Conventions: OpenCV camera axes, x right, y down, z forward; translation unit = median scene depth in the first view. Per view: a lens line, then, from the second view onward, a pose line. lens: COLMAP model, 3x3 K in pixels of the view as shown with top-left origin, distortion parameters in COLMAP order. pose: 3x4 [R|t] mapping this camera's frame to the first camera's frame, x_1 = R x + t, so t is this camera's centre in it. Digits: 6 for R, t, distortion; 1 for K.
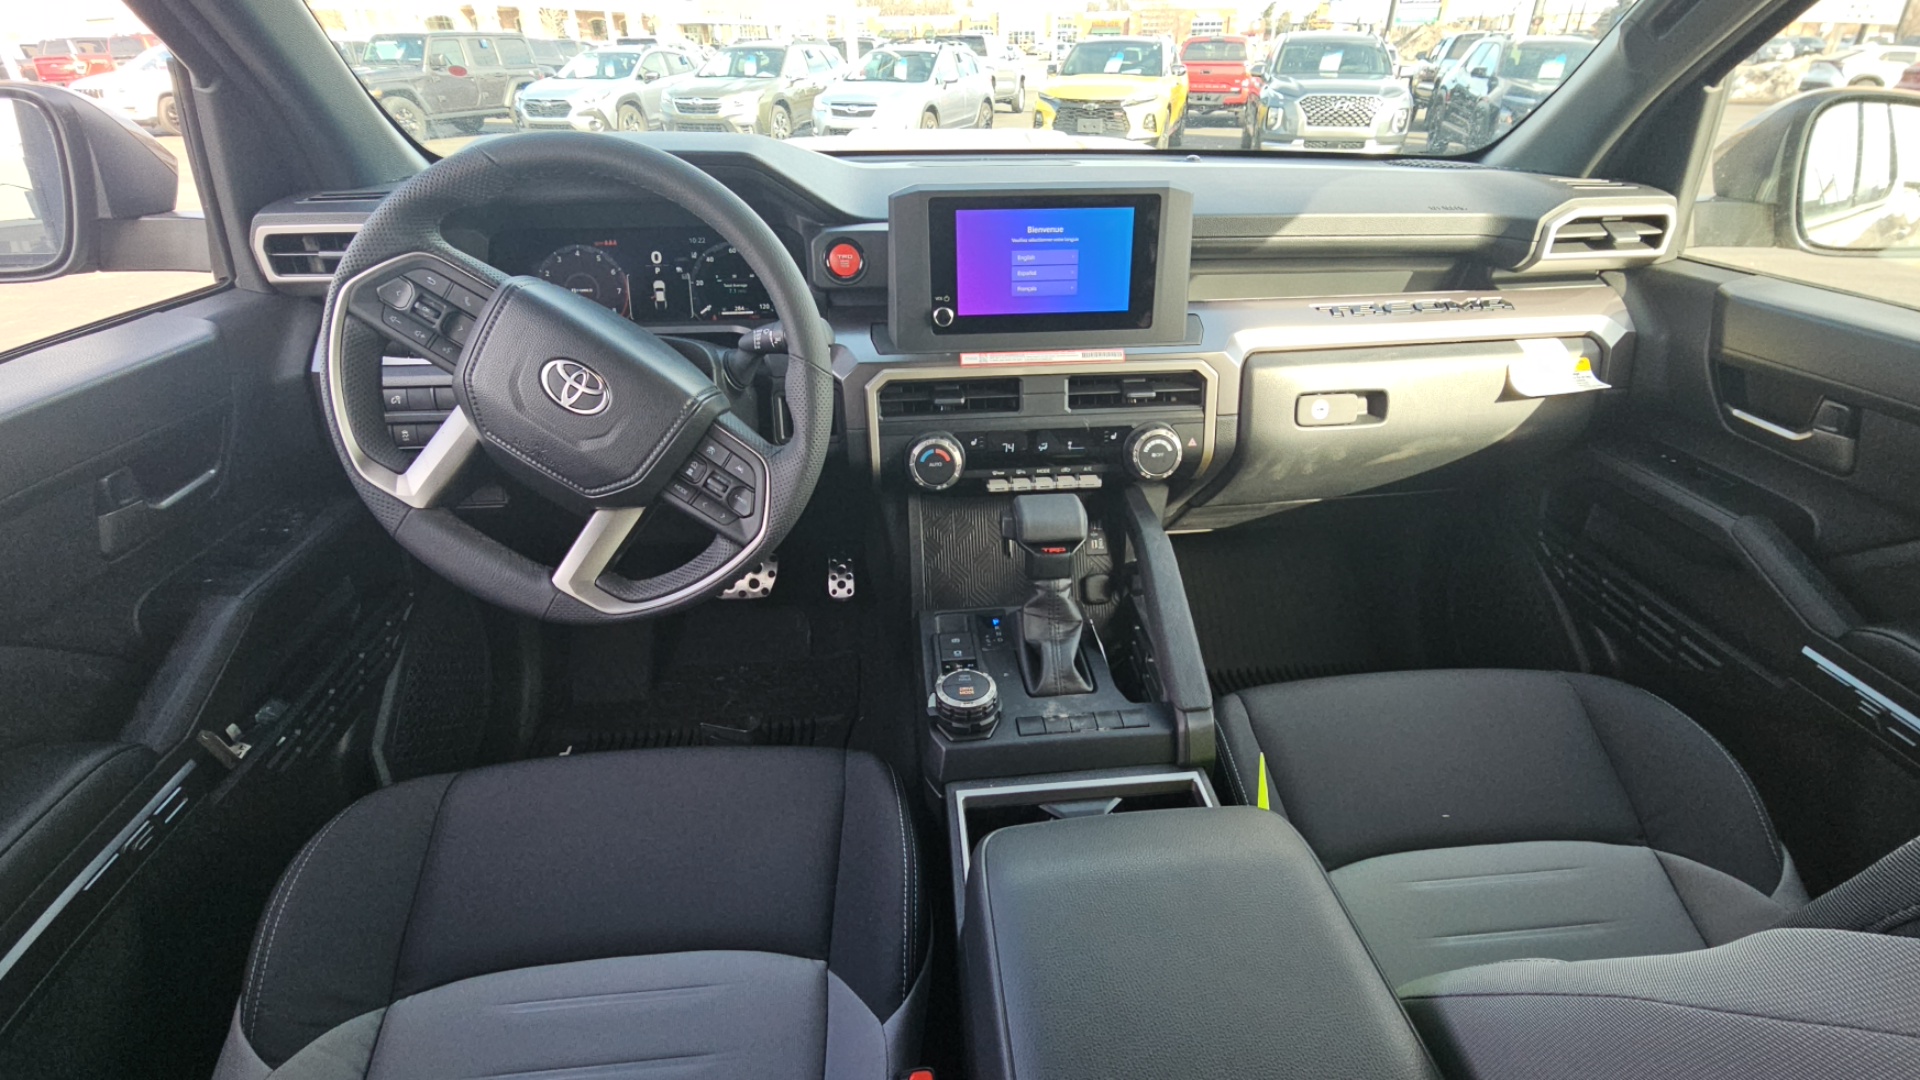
lens RADIAL K [[859.3, 0, 980.7], [0, 859.3, 544.8], [0, 0, 1]] dist [0.007716, -0.005452]
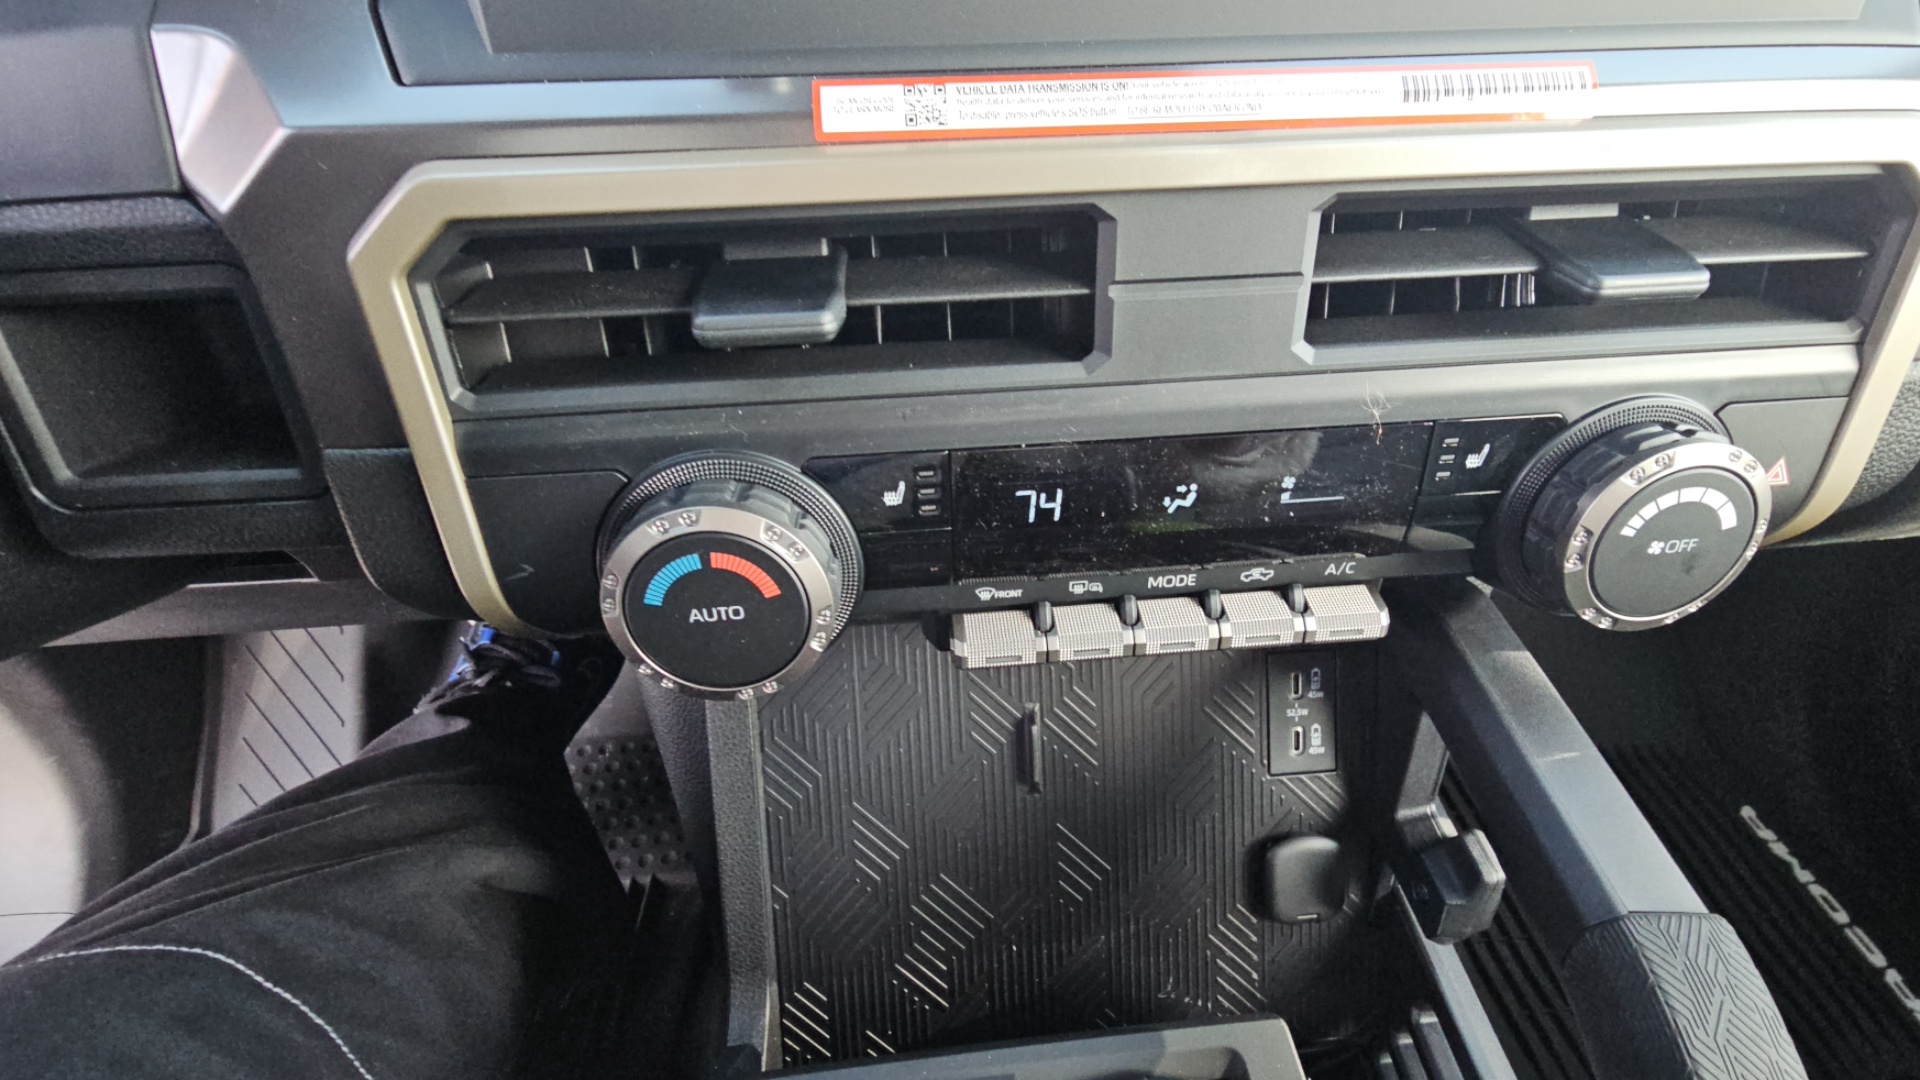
lens RADIAL K [[859.3, 0, 980.7], [0, 859.3, 544.8], [0, 0, 1]] dist [0.007716, -0.005452]
pose [[0.999930, 0.002859, -0.011518, 0.017364], [-0.000527, 0.980285, 0.197586, -0.144458], [0.011856, -0.197566, 0.980218, 0.727759]]
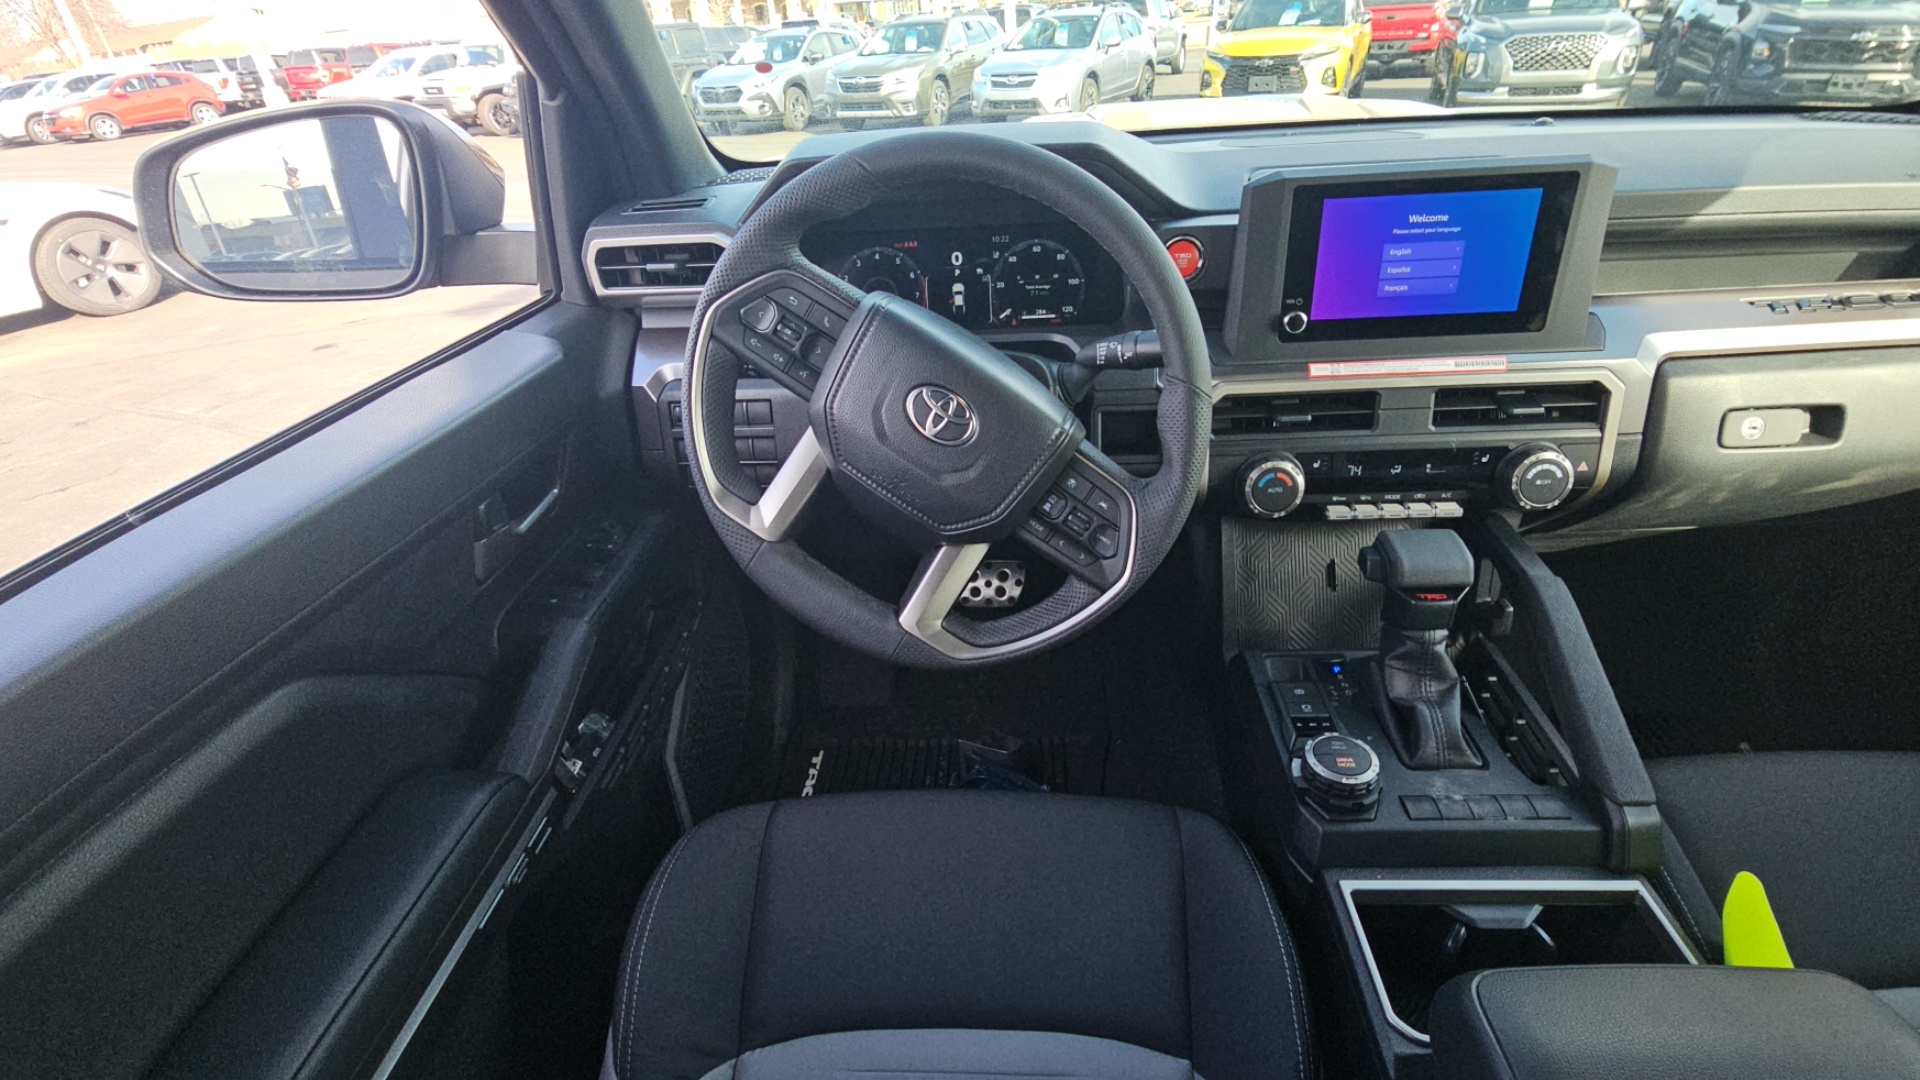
lens RADIAL K [[859.3, 0, 980.7], [0, 859.3, 544.8], [0, 0, 1]] dist [0.007716, -0.005452]
pose [[0.987338, 0.030226, -0.155727, -0.197194], [-0.025541, 0.999161, 0.031999, -0.053362], [0.156563, -0.027617, 0.987282, 0.071014]]
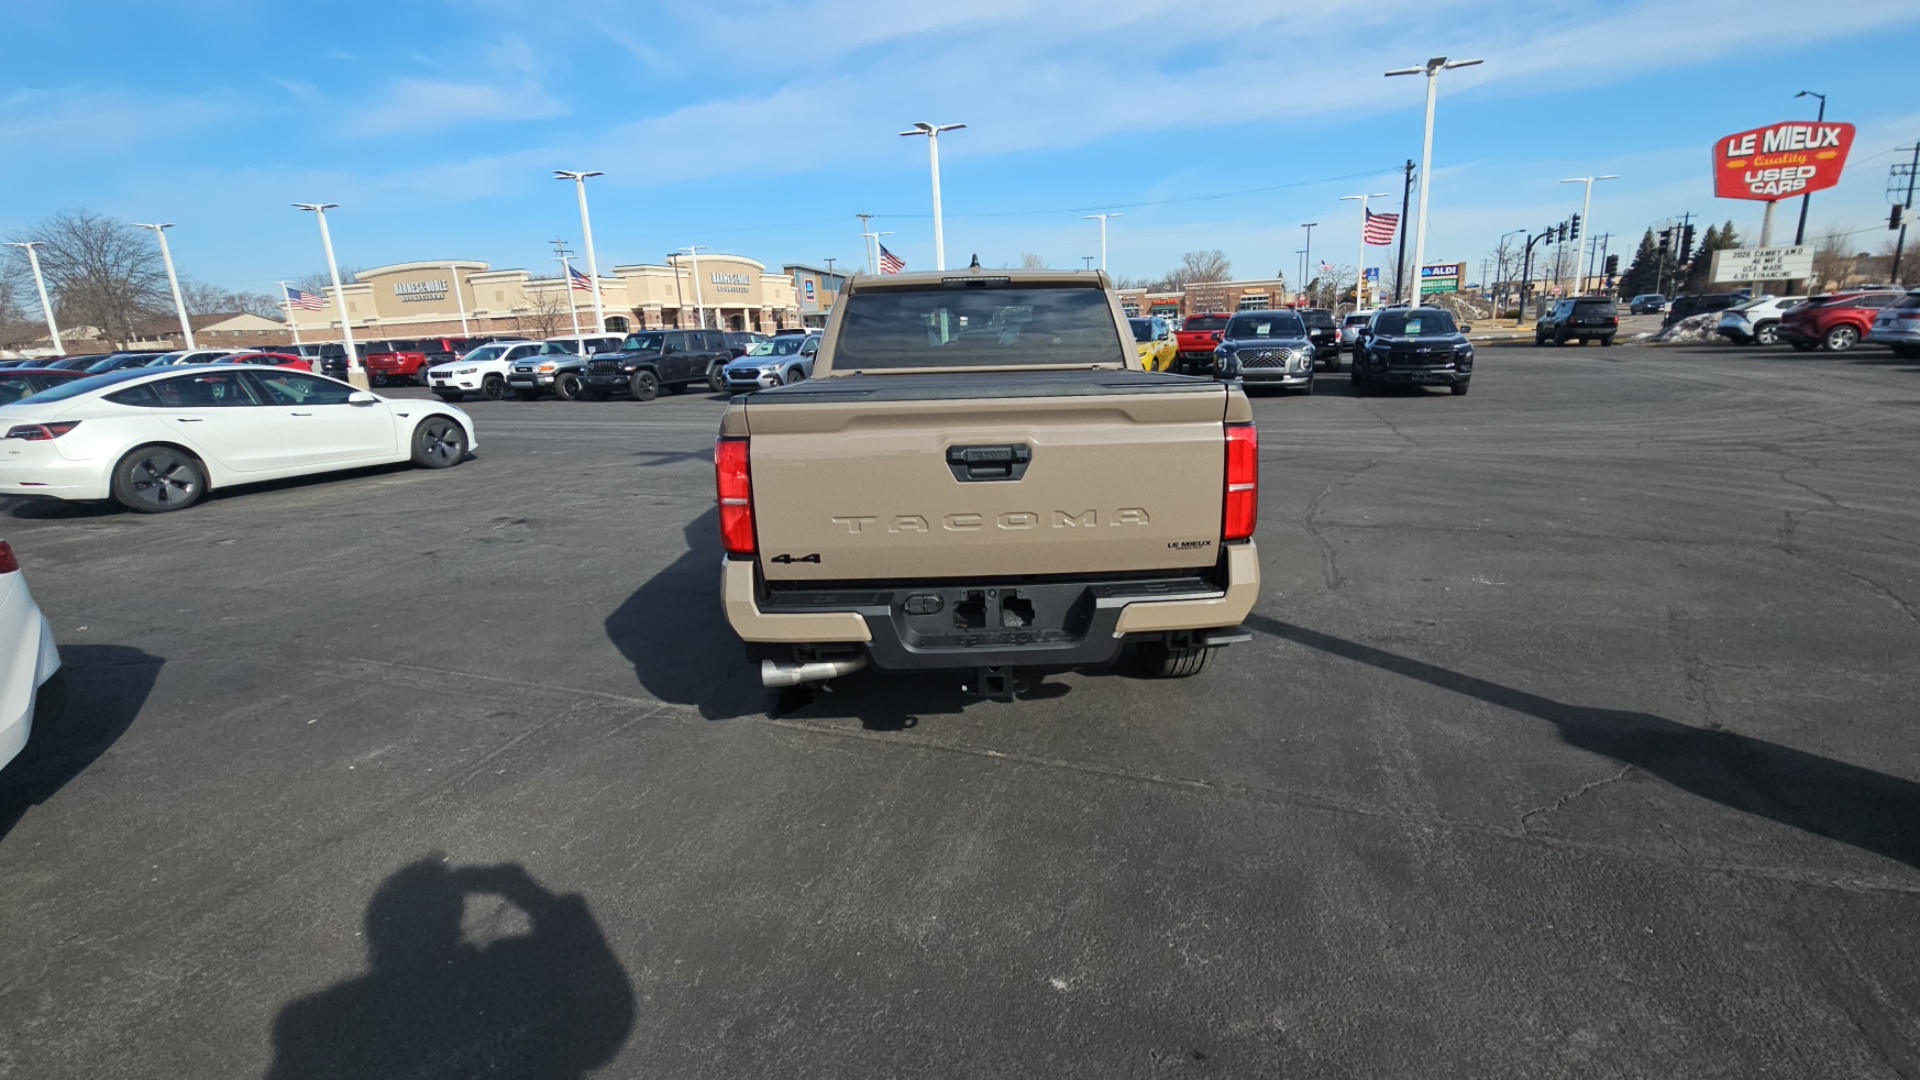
lens RADIAL K [[854.4, 0, 981.4], [0, 854.4, 544.7], [0, 0, 1]] dist [0.001003, -0.000958]
pose [[0.995764, -0.012443, -0.091099, 0.651938], [-0.012482, 0.963335, -0.268012, 2.573832], [0.091094, 0.268014, 0.959099, -4.616404]]
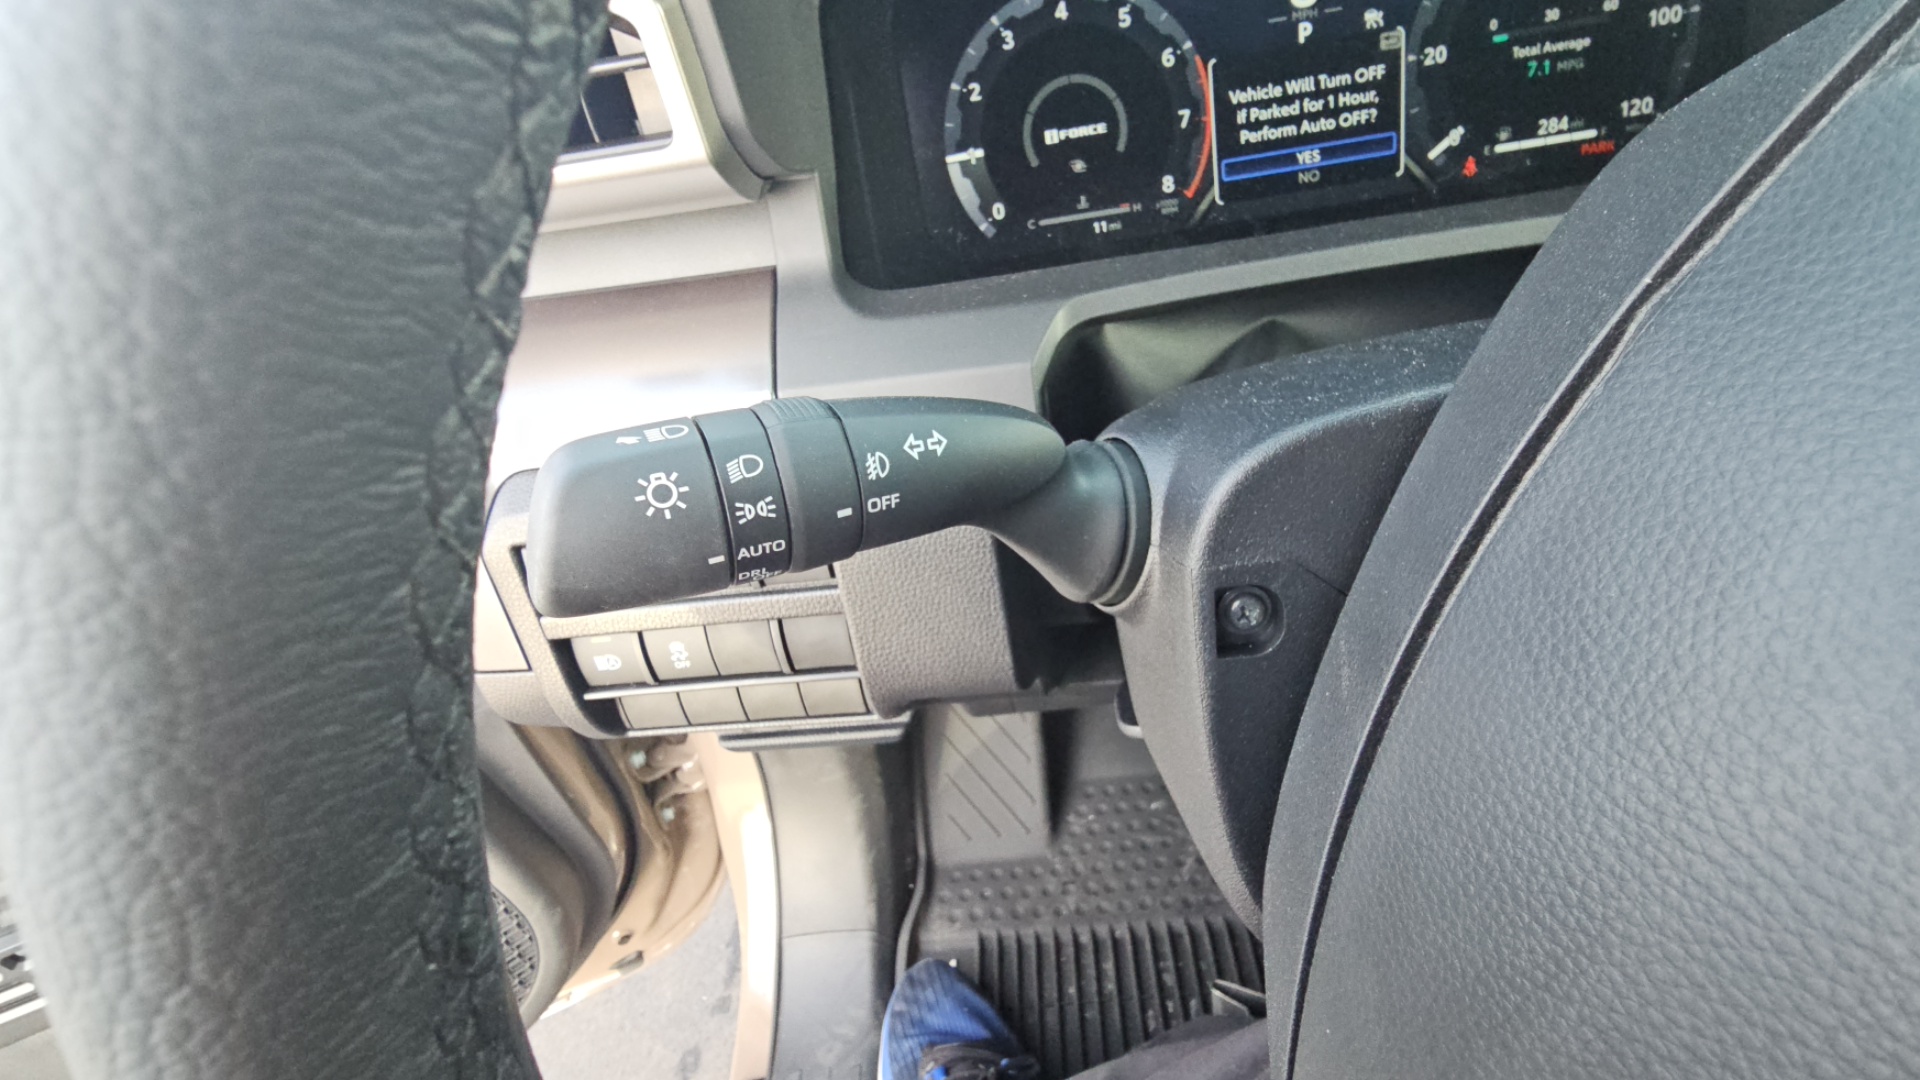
lens RADIAL K [[859.3, 0, 980.7], [0, 859.3, 544.8], [0, 0, 1]] dist [0.007716, -0.005452]
pose [[0.981716, -0.049418, -0.183825, -0.447331], [0.083315, 0.979850, 0.181529, -0.203599], [0.171150, -0.193525, 0.966052, 0.644428]]
